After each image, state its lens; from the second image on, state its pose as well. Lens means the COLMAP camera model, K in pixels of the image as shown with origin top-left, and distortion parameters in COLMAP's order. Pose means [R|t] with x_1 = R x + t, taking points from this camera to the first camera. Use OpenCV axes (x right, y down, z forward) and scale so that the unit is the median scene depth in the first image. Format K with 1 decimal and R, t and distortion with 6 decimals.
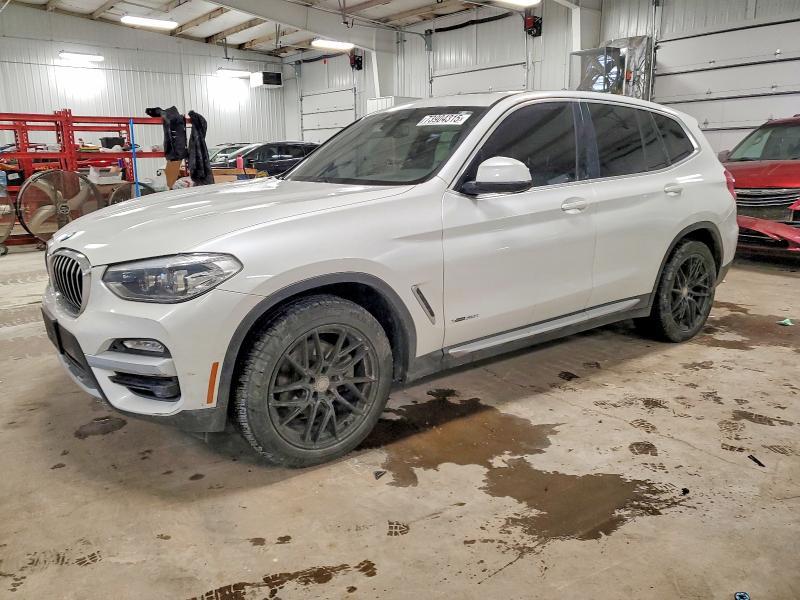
lens RADIAL K [[634.9, 0, 386.5], [0, 634.9, 299.1], [0, 0, 1]] dist [0.005263, 0.045639]
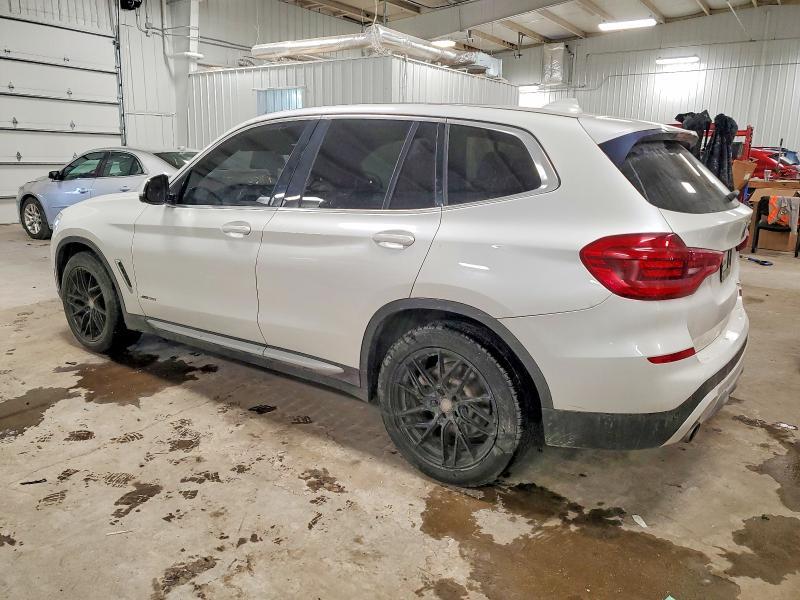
lens RADIAL K [[634.9, 0, 386.5], [0, 634.9, 299.1], [0, 0, 1]] dist [0.005263, 0.045639]
pose [[0.260667, 0.225015, -0.938840, 1.330099], [-0.223908, 0.960034, 0.167927, -0.266613], [0.939105, 0.166441, 0.300632, 0.964371]]
